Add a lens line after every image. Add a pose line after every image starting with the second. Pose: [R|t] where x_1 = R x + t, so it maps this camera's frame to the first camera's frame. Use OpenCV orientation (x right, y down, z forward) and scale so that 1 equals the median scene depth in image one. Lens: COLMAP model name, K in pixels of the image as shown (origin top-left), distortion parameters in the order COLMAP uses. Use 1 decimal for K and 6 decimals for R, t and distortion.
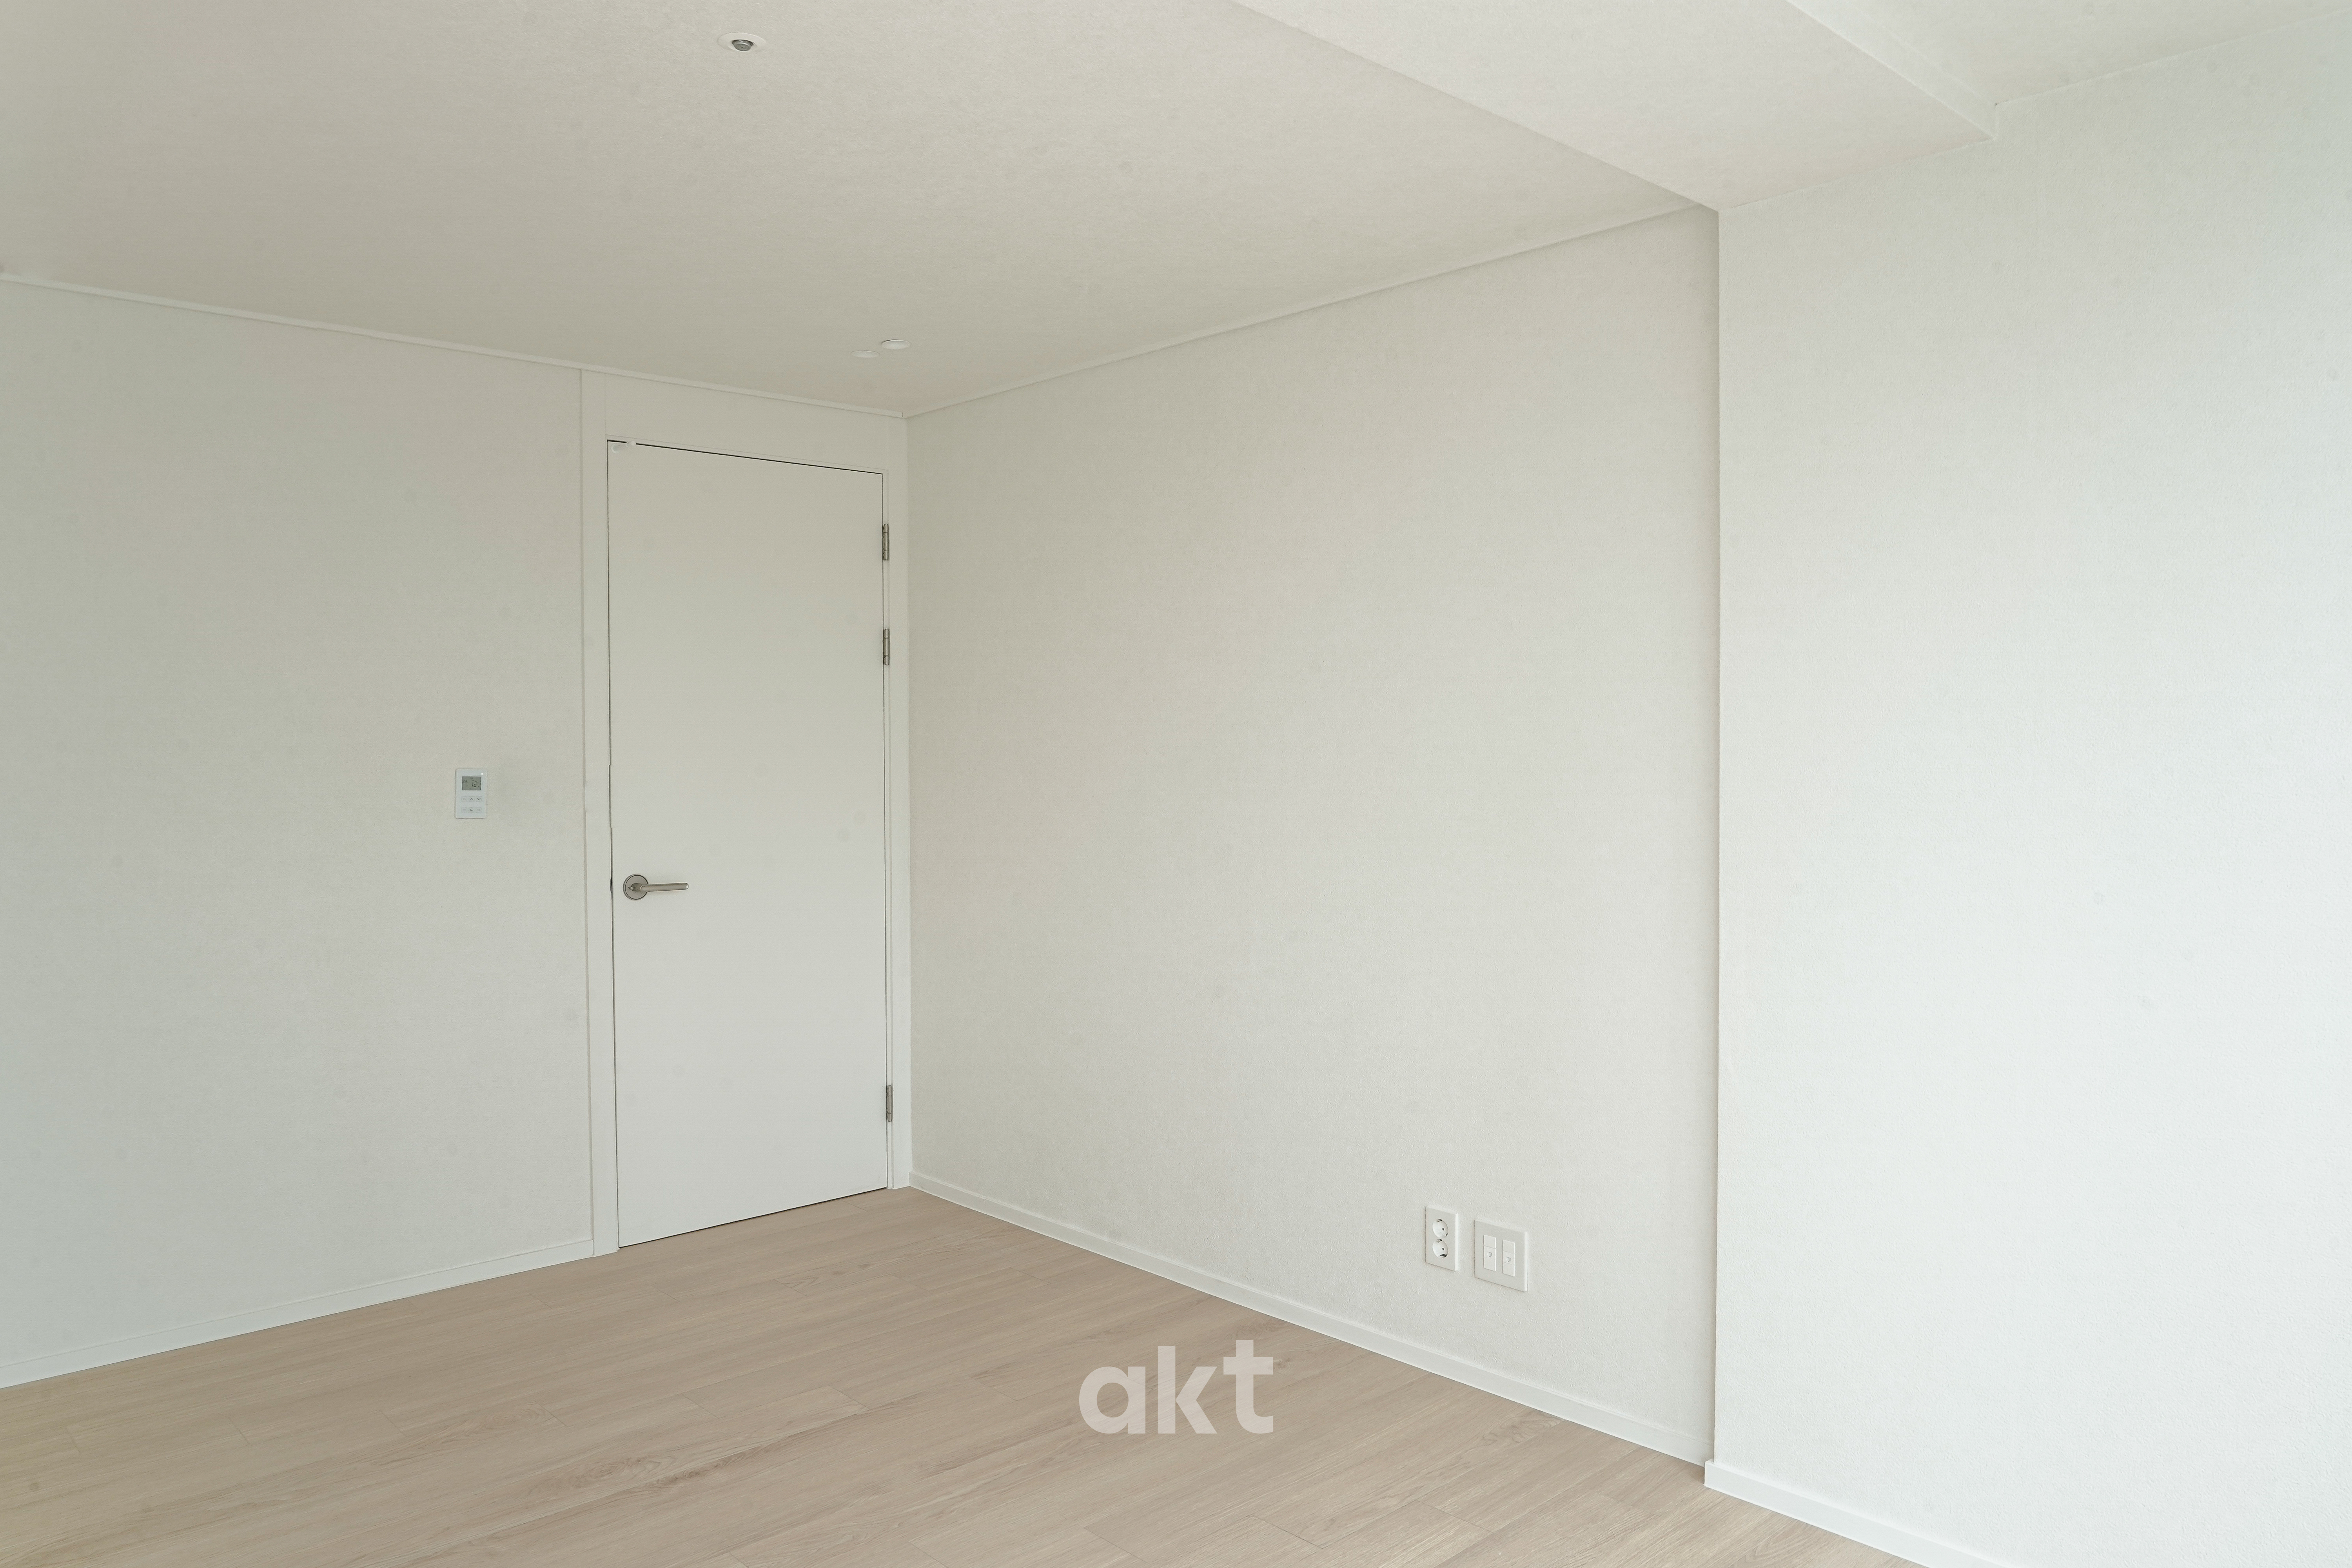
lens RADIAL K [[1636.9, 0, 1176.7], [0, 1636.9, 724.4], [0, 0, 1]] dist [-0.037798, 0.042790]
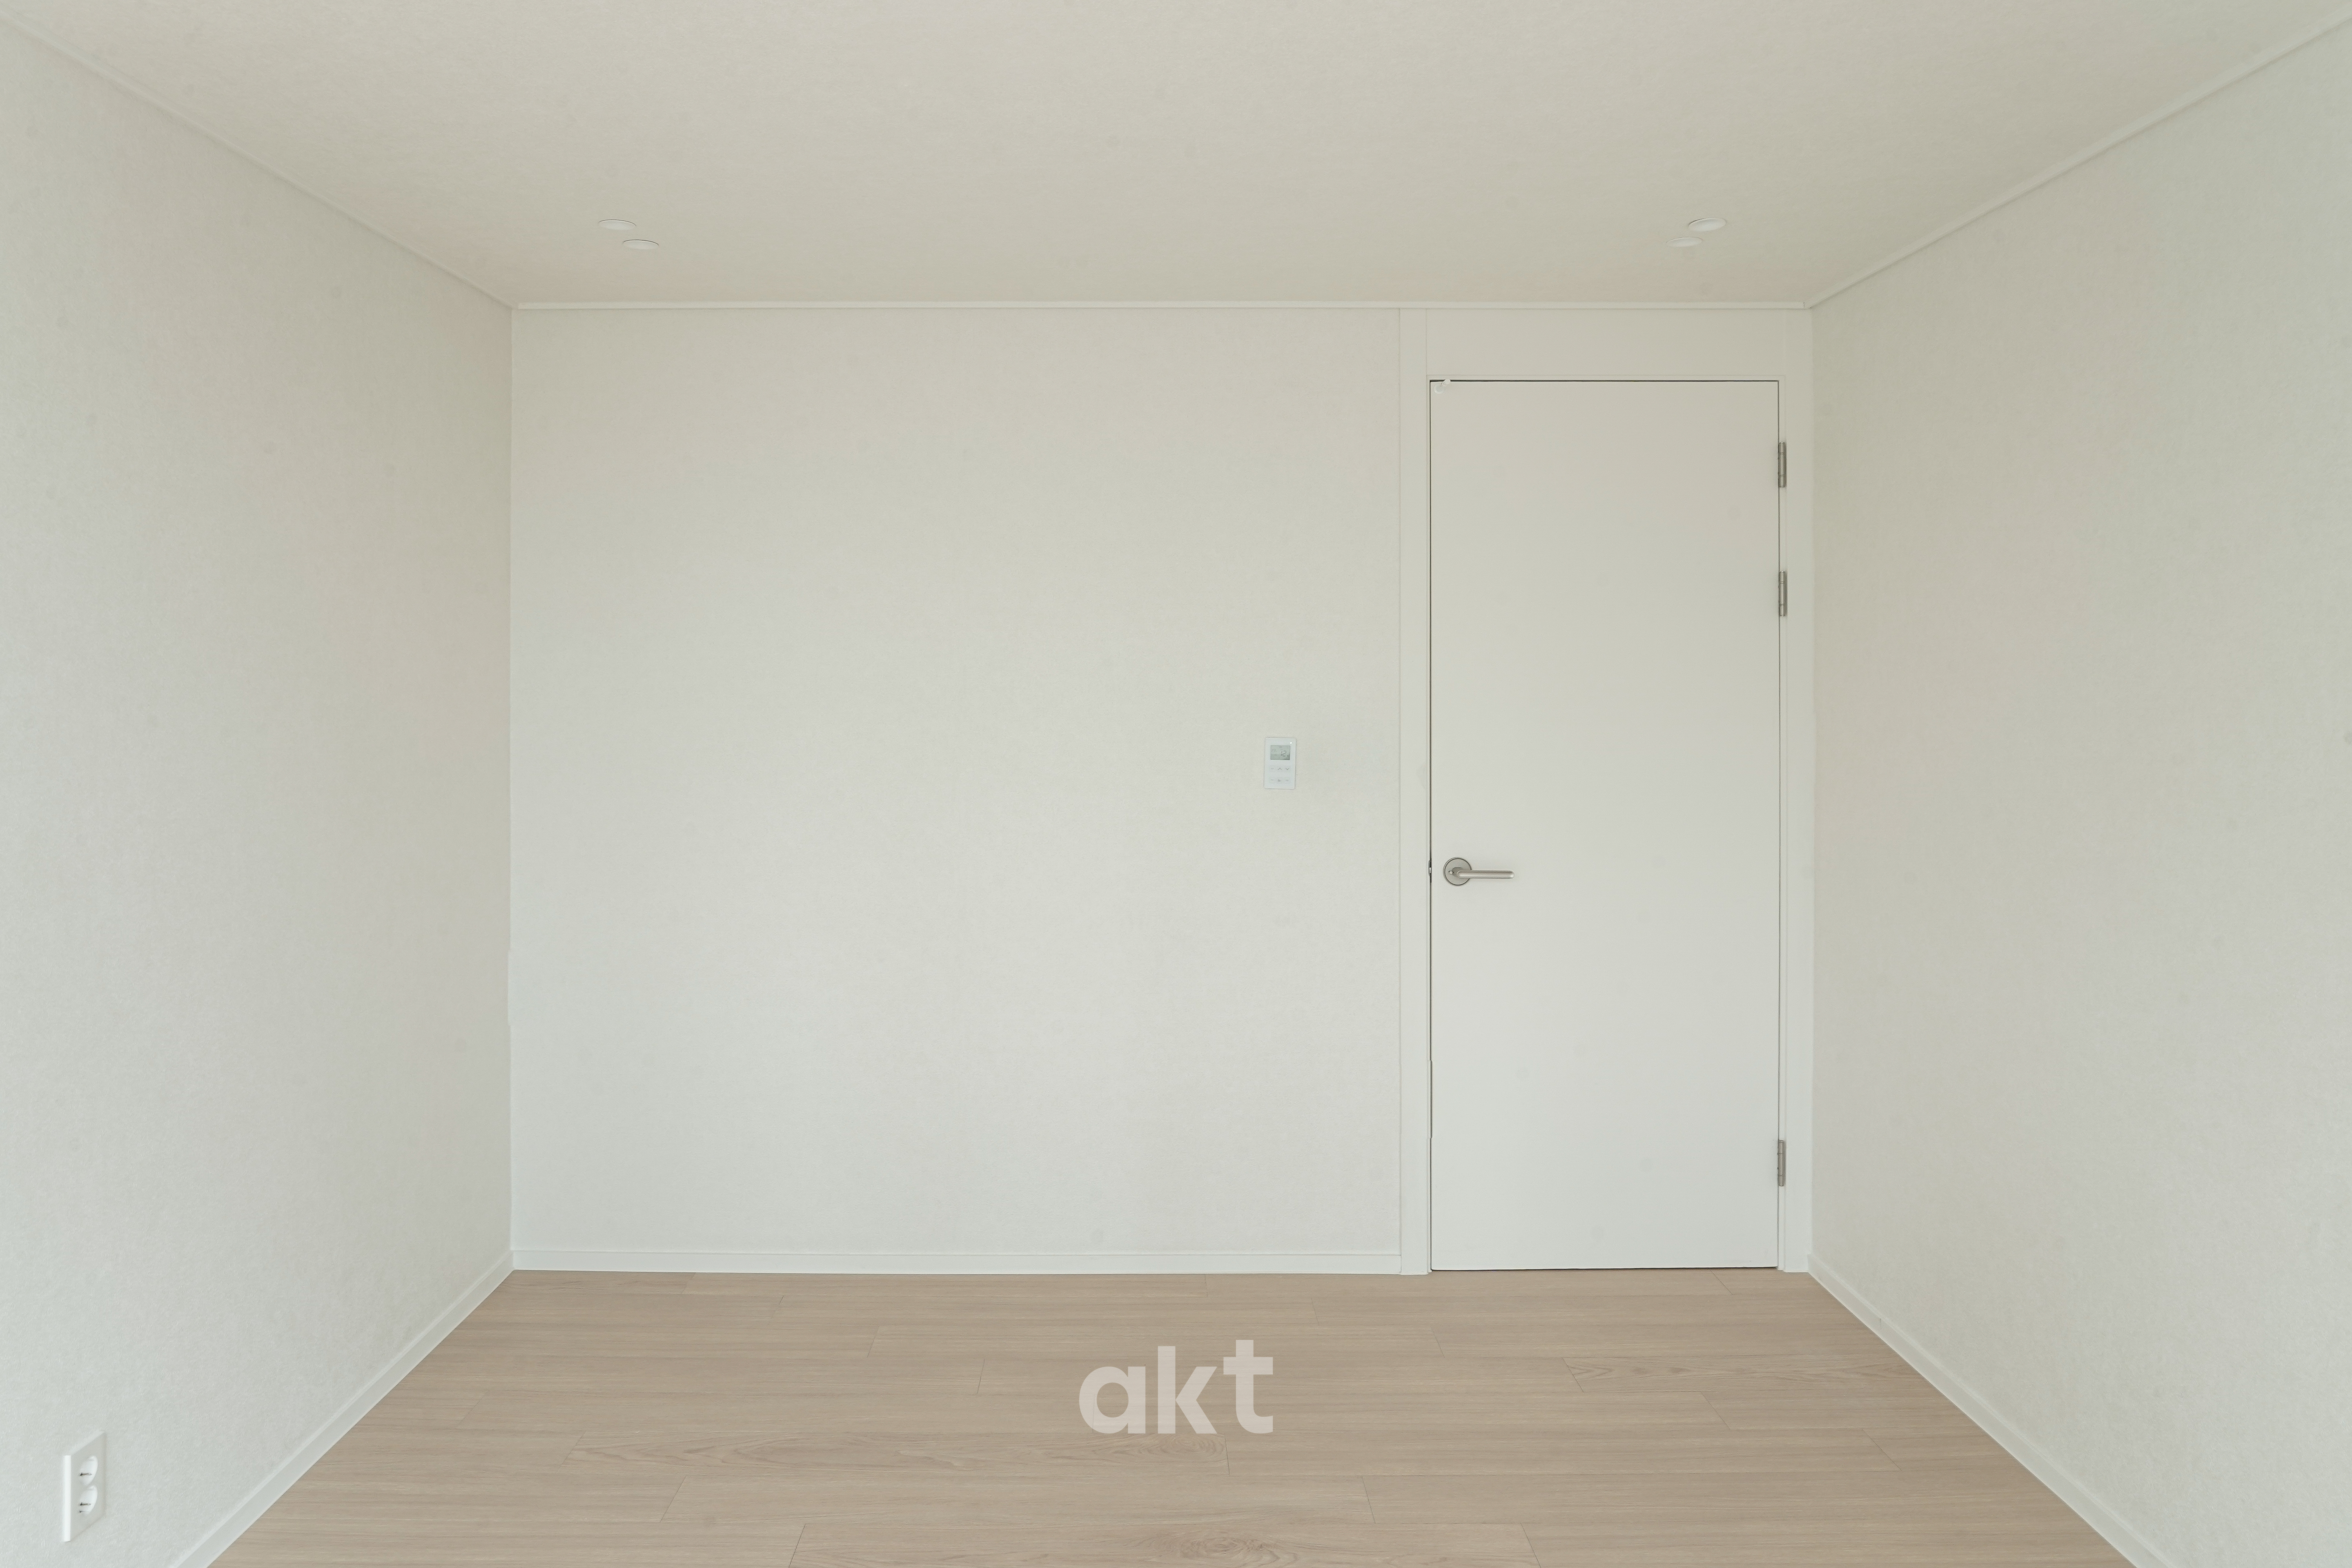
lens RADIAL K [[1662.3, 0, 1176.1], [0, 1662.3, 625.3], [0, 0, 1]] dist [-0.004682, 0.000436]
pose [[0.734766, -0.011222, -0.678228, 0.185313], [0.003254, 0.999910, -0.013020, -0.025846], [0.678313, 0.007360, 0.734736, 0.223467]]
